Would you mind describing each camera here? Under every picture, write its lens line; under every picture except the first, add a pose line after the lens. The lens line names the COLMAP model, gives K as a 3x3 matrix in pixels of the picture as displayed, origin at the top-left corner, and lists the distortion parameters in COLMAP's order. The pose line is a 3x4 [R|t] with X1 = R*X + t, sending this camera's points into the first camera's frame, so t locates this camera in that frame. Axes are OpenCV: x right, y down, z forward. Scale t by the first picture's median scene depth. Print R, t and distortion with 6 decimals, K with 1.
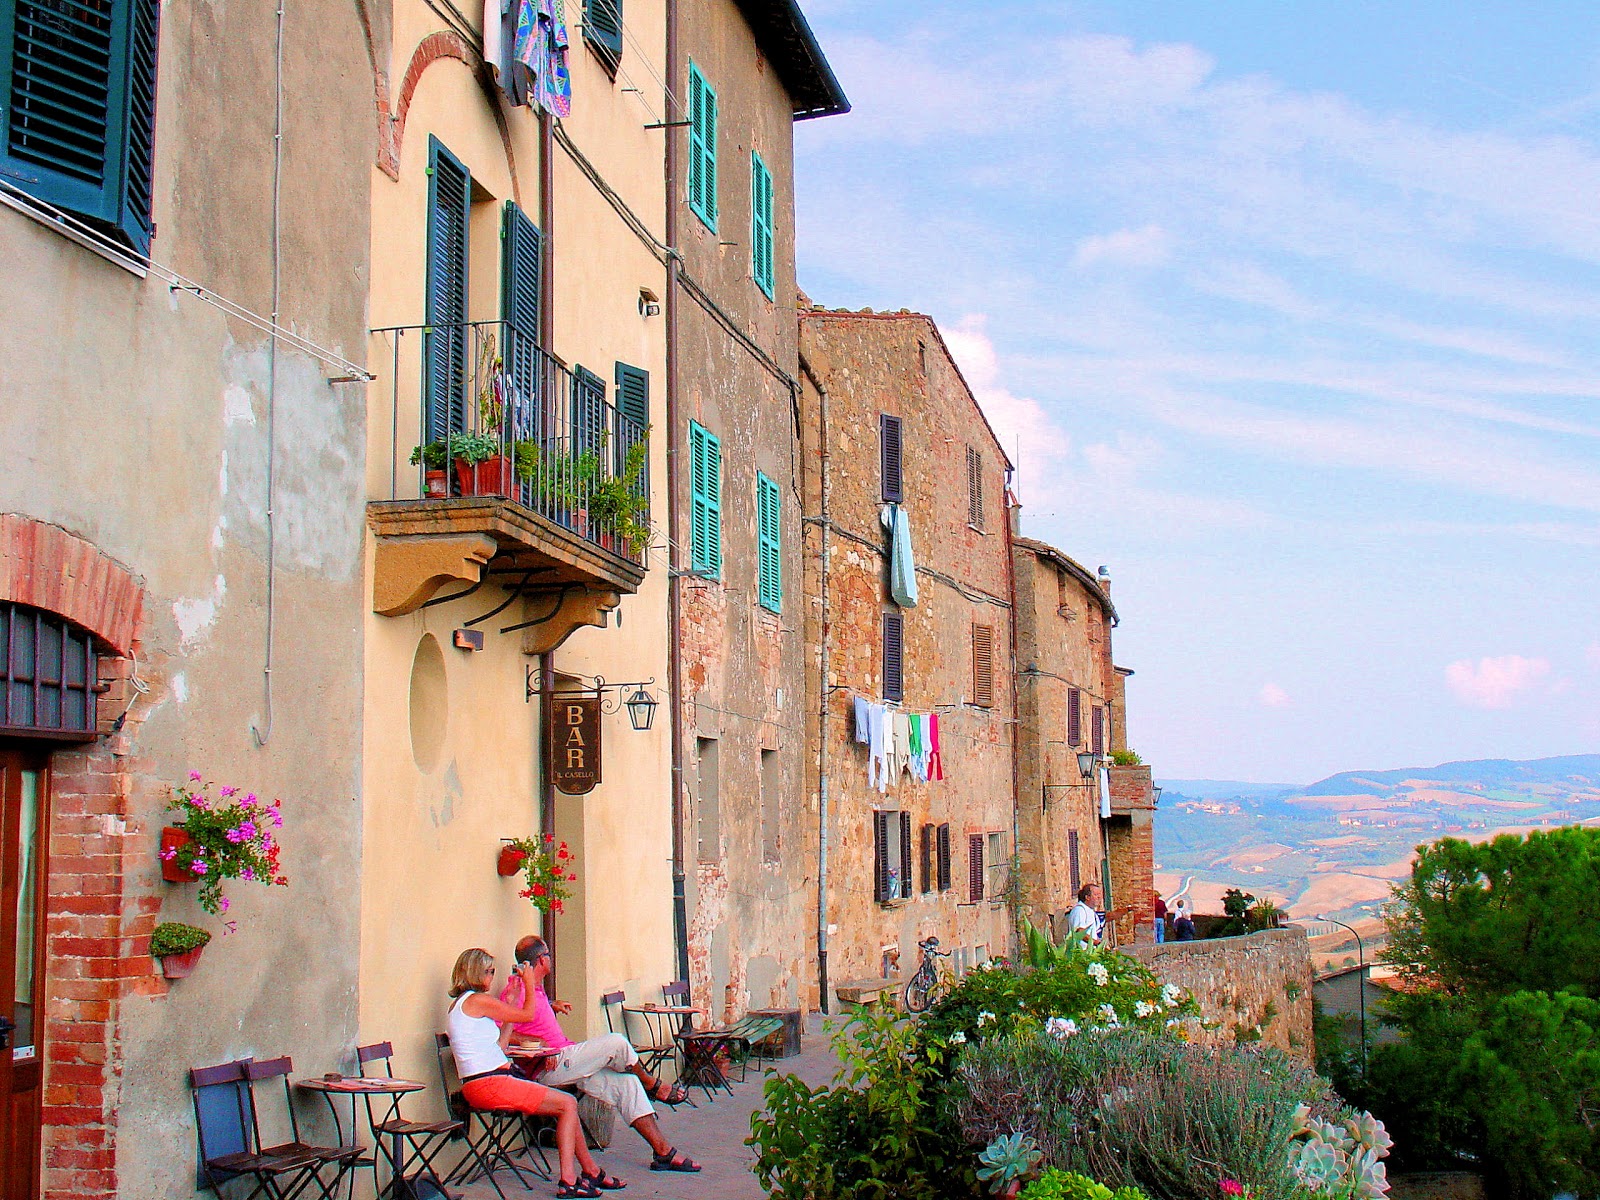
lens RADIAL K [[1927.8, 0, 800.0], [0, 1927.8, 600.0], [0, 0, 1]] dist [-0.100982, -0.001372]
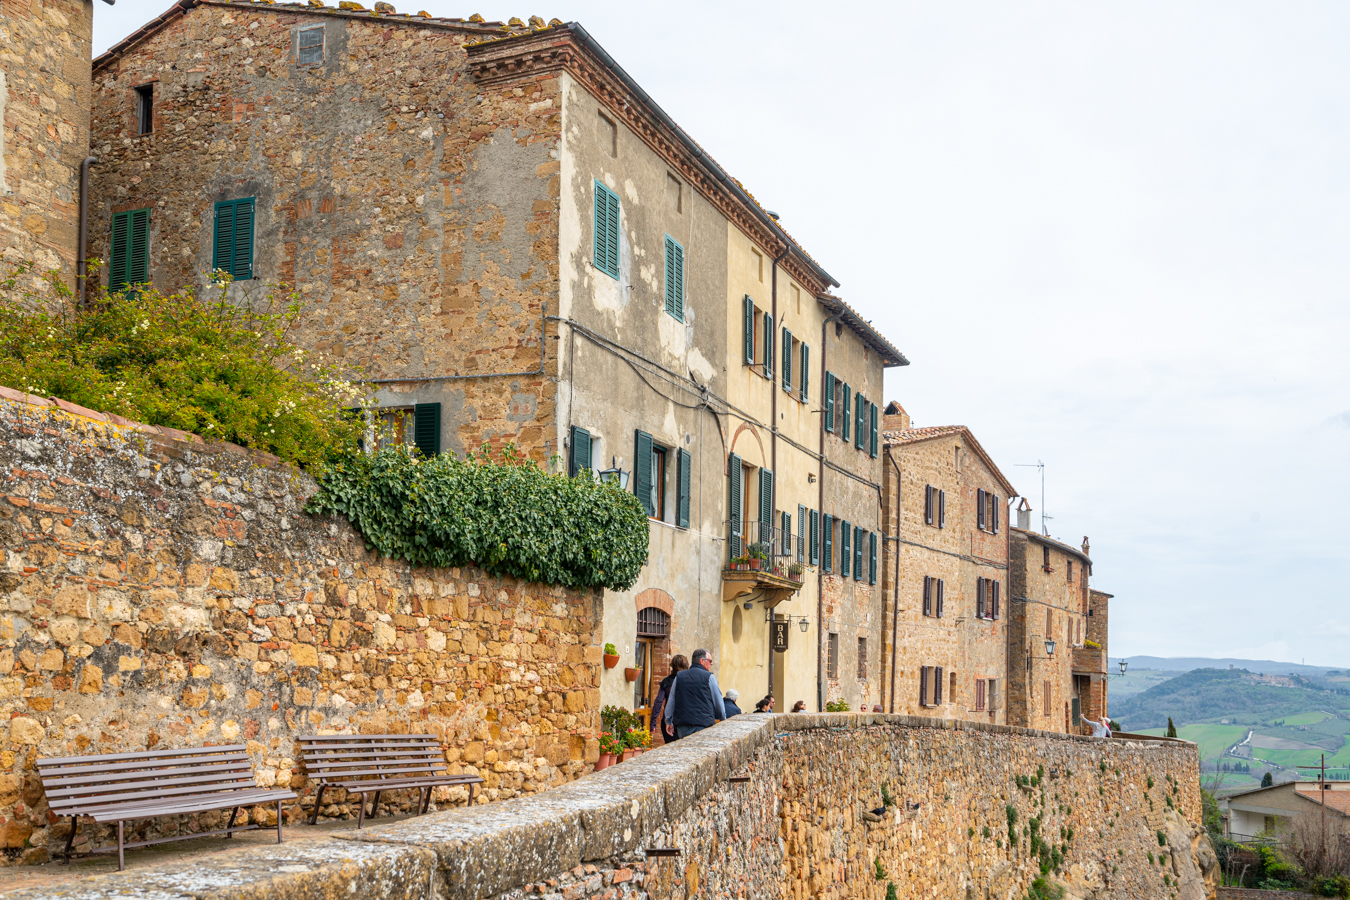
lens RADIAL K [[1369.4, 0, 675.0], [0, 1369.4, 450.0], [0, 0, 1]] dist [0.011868, 0.006629]
pose [[0.976131, 0.005507, -0.217113, 0.161635], [-0.015691, 0.998854, -0.045212, -0.102724], [0.216615, 0.047540, 0.975099, -1.006955]]
